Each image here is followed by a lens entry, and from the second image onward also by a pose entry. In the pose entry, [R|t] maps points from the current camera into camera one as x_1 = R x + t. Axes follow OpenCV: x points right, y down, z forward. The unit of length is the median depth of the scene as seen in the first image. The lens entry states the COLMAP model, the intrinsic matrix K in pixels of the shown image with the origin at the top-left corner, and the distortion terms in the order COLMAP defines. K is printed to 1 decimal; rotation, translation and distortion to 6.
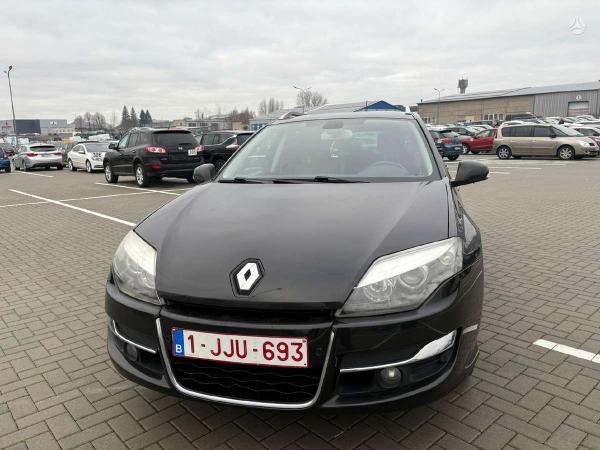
lens RADIAL K [[449.0, 0, 302.0], [0, 449.0, 224.5], [0, 0, 1]] dist [0.042275, -0.035260]
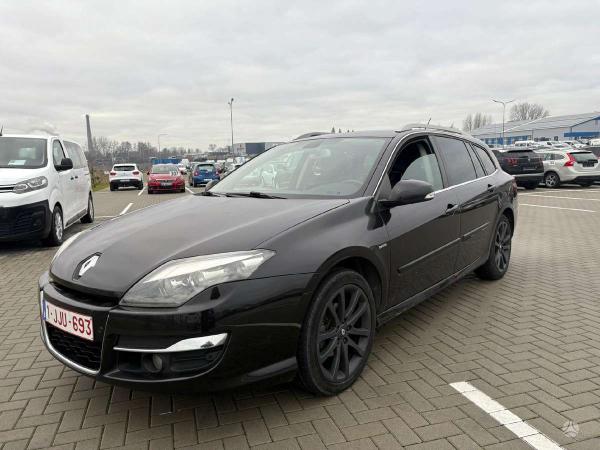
lens RADIAL K [[449.0, 0, 302.0], [0, 449.0, 224.5], [0, 0, 1]] dist [0.042275, -0.035260]
pose [[0.906490, 0.056956, -0.418368, 0.604764], [-0.073313, 0.997041, -0.023113, -0.009884], [0.415813, 0.051623, 0.907984, 0.051424]]
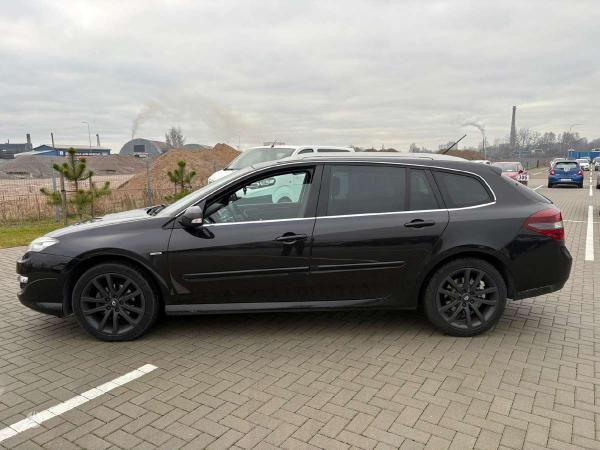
lens RADIAL K [[449.0, 0, 302.0], [0, 449.0, 224.5], [0, 0, 1]] dist [0.042275, -0.035260]
pose [[0.269290, 0.153651, -0.950723, 1.690490], [-0.176934, 0.978281, 0.107988, -0.292859], [0.946666, 0.139135, 0.290628, 0.988774]]
